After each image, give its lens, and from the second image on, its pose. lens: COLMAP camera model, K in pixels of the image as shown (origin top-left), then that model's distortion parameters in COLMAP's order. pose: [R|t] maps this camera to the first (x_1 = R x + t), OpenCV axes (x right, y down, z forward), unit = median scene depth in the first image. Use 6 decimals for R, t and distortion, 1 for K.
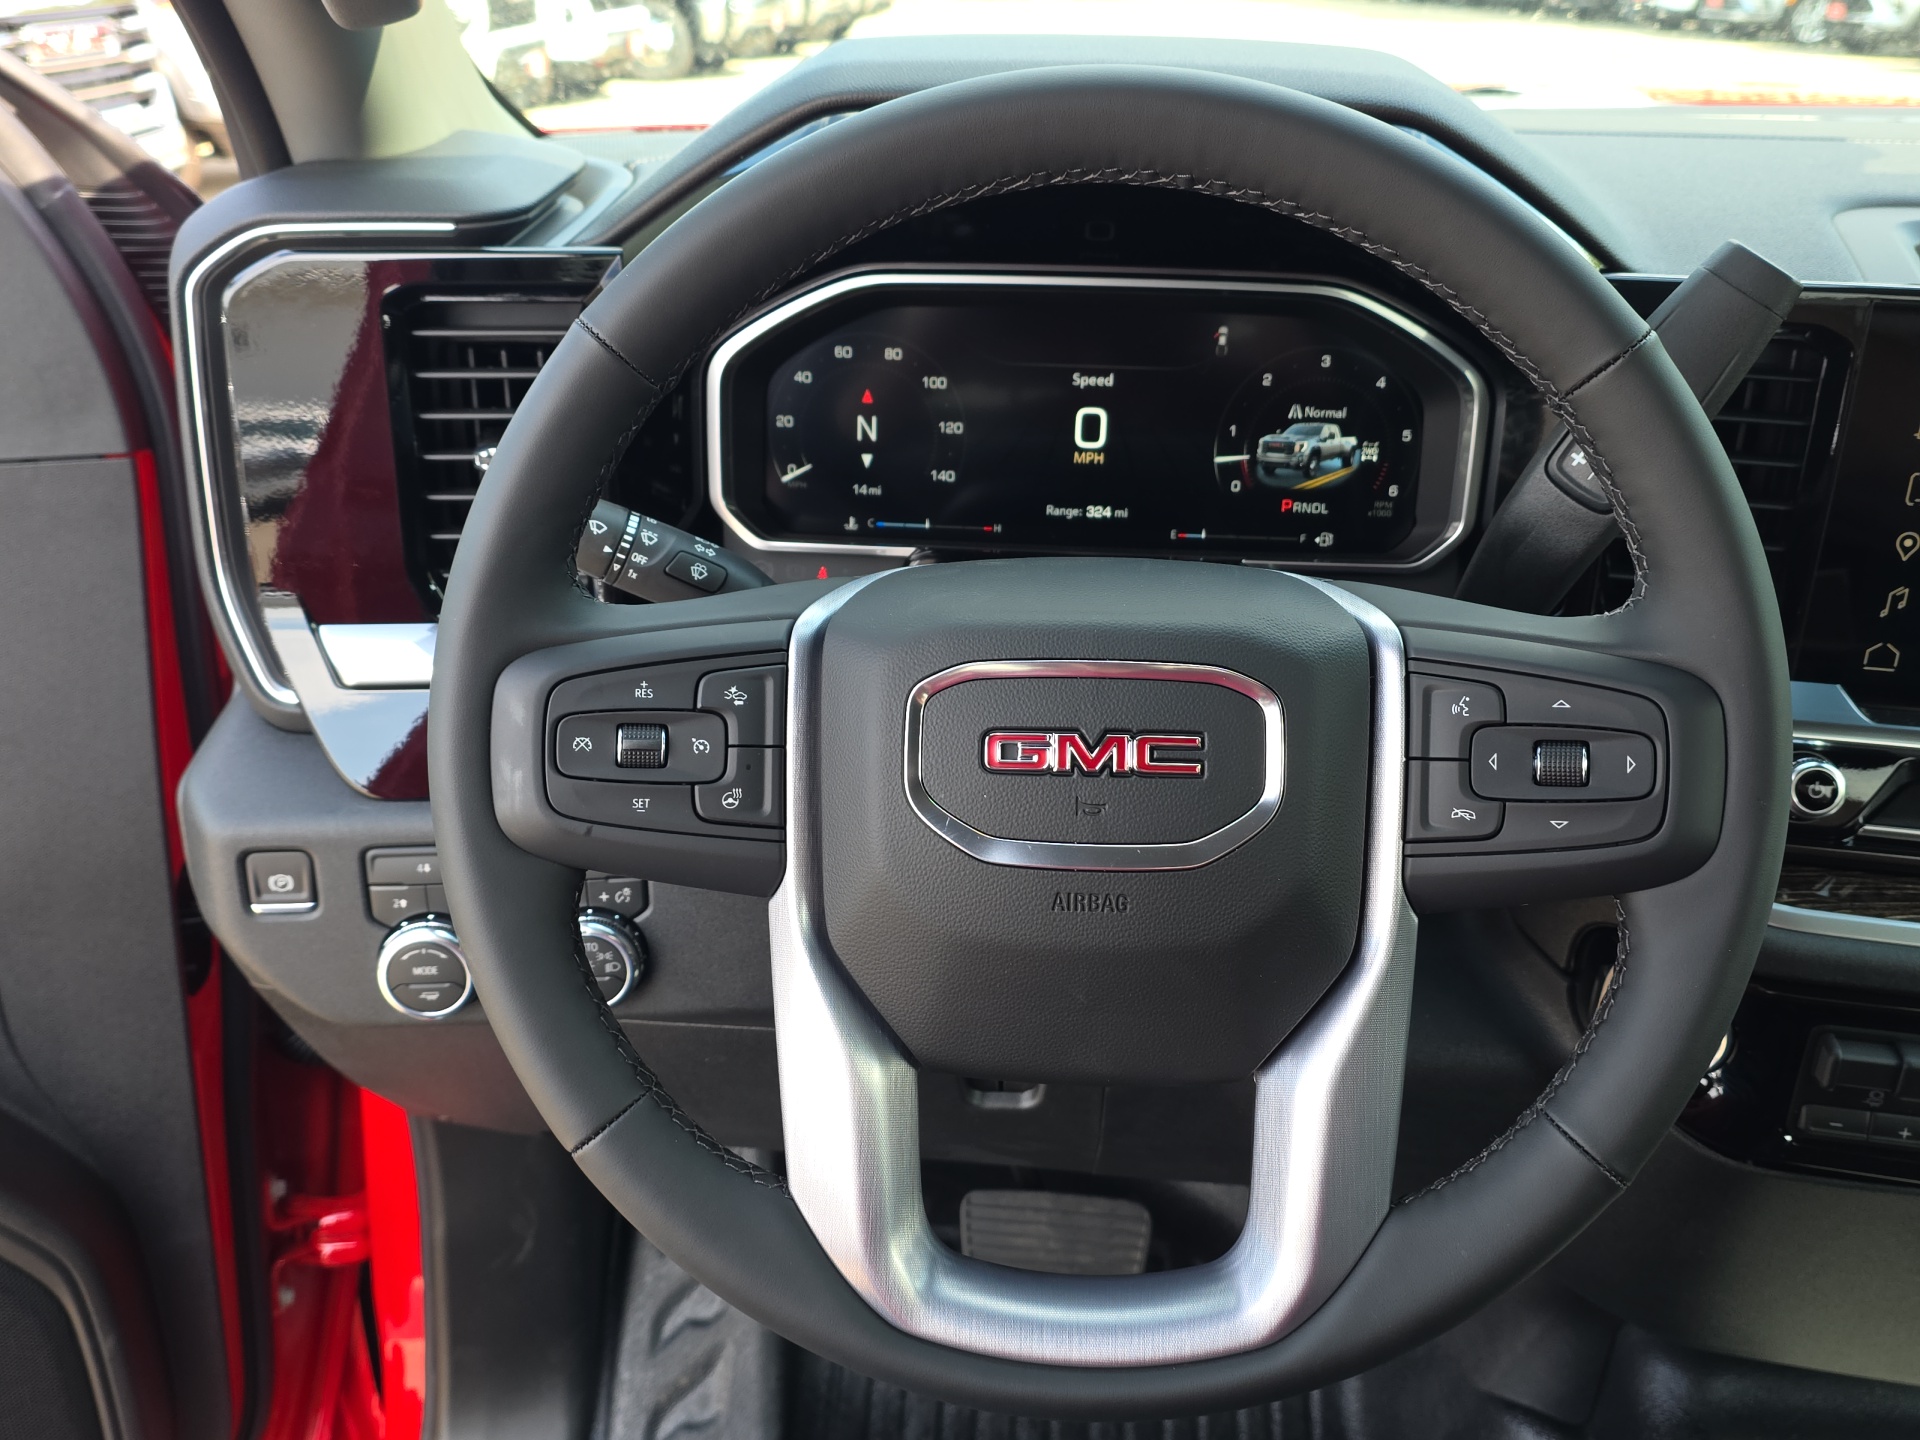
lens RADIAL K [[1570.6, 0, 966.9], [0, 1570.6, 716.1], [0, 0, 1]] dist [0.107044, -0.130182]
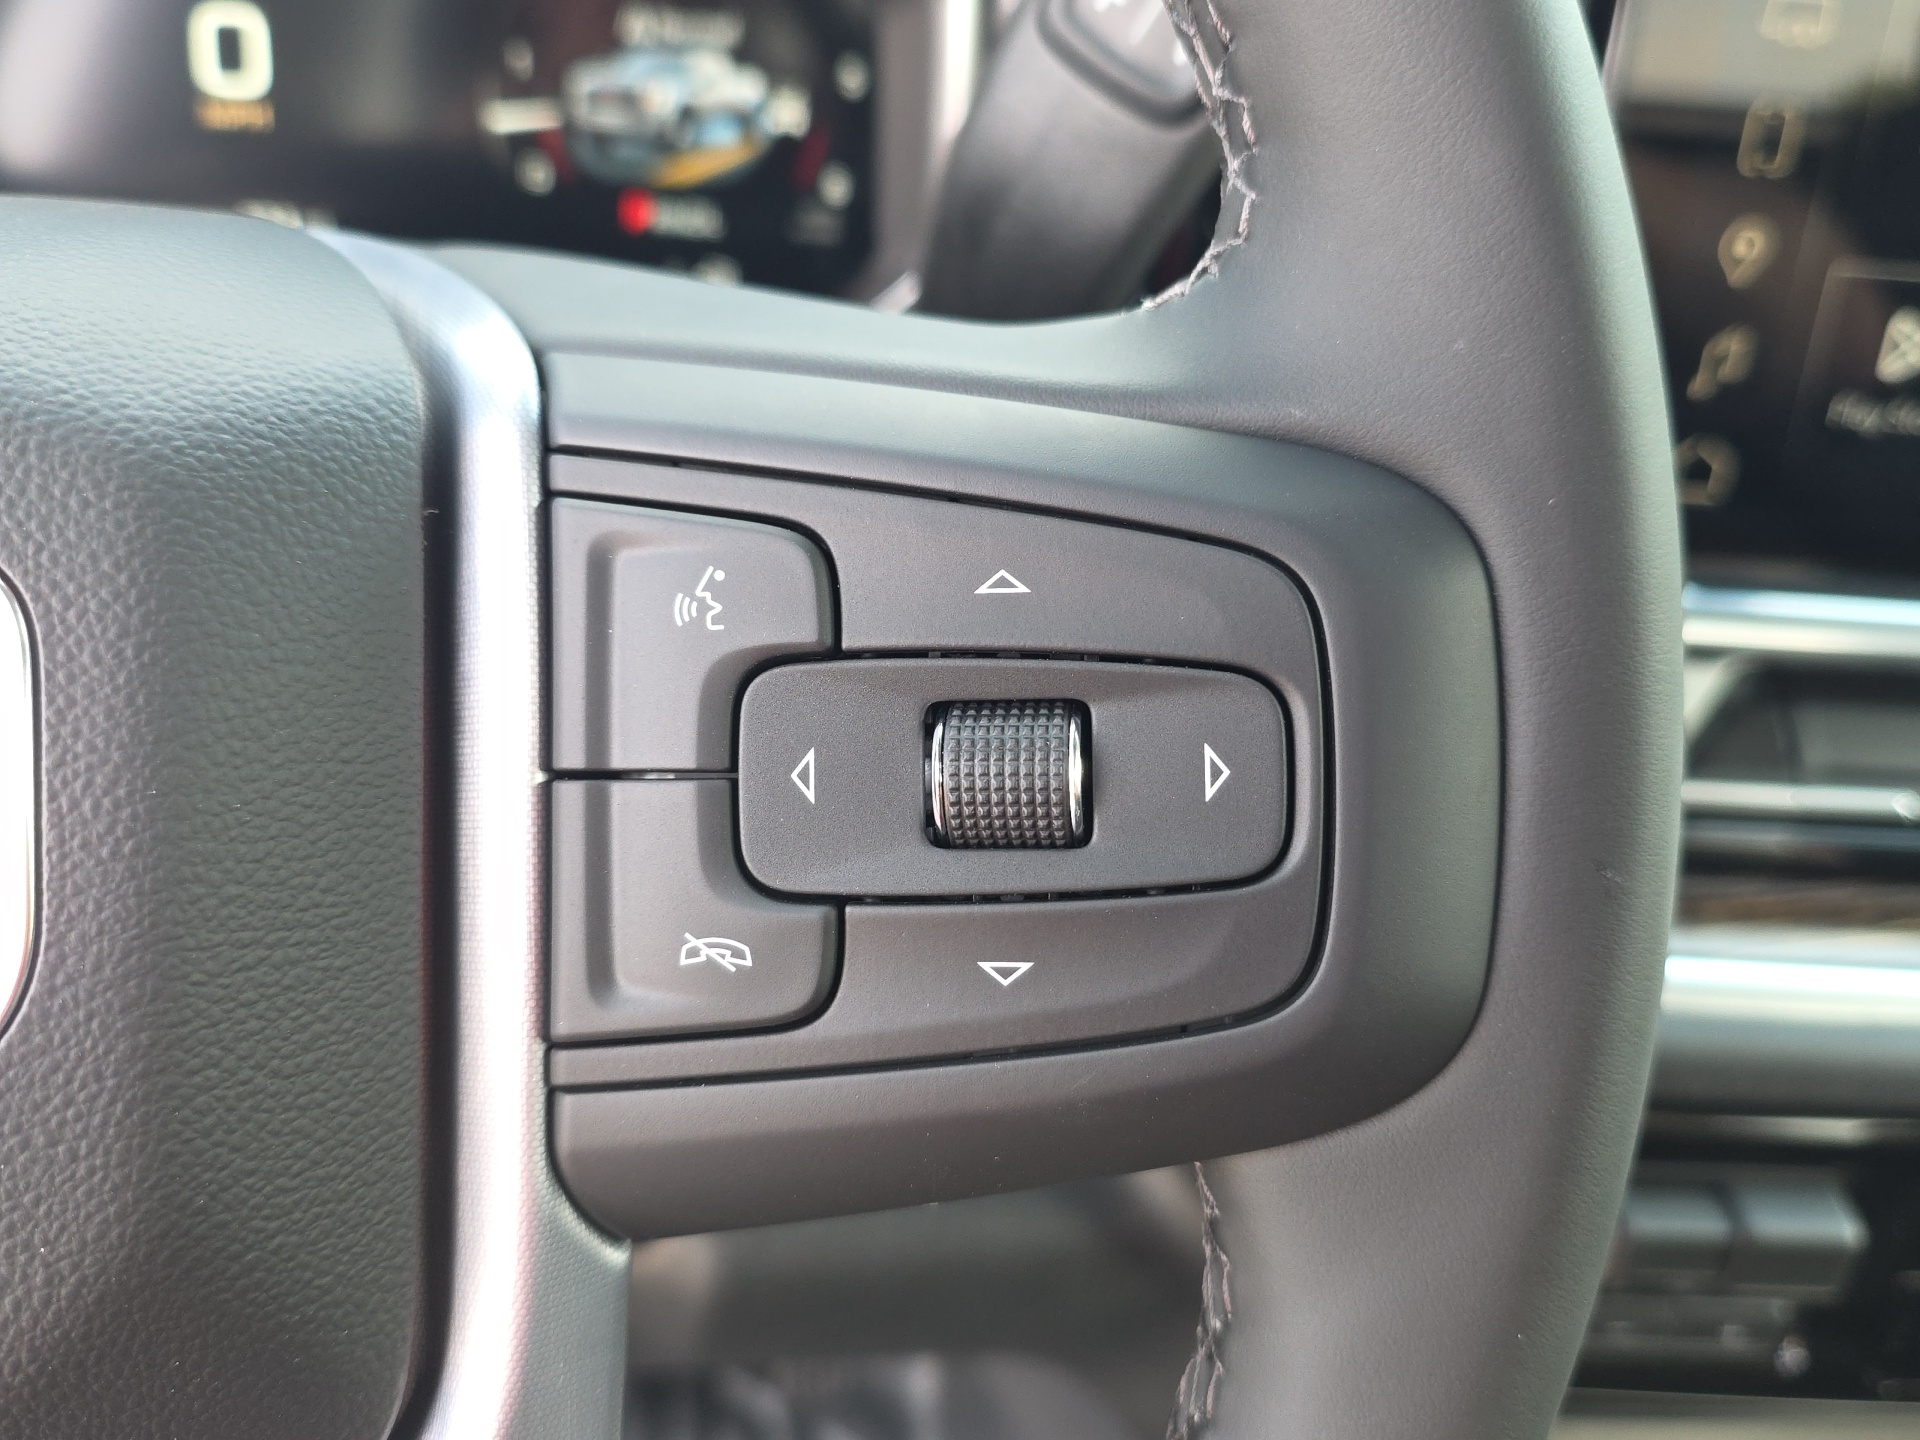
lens RADIAL K [[1570.6, 0, 947.1], [0, 1570.6, 716.8], [0, 0, 1]] dist [0.107044, -0.130182]
pose [[0.982530, -0.049904, 0.179289, 0.296532], [0.037660, 0.996761, 0.071061, -0.003319], [-0.182254, -0.063068, 0.981227, 0.677255]]
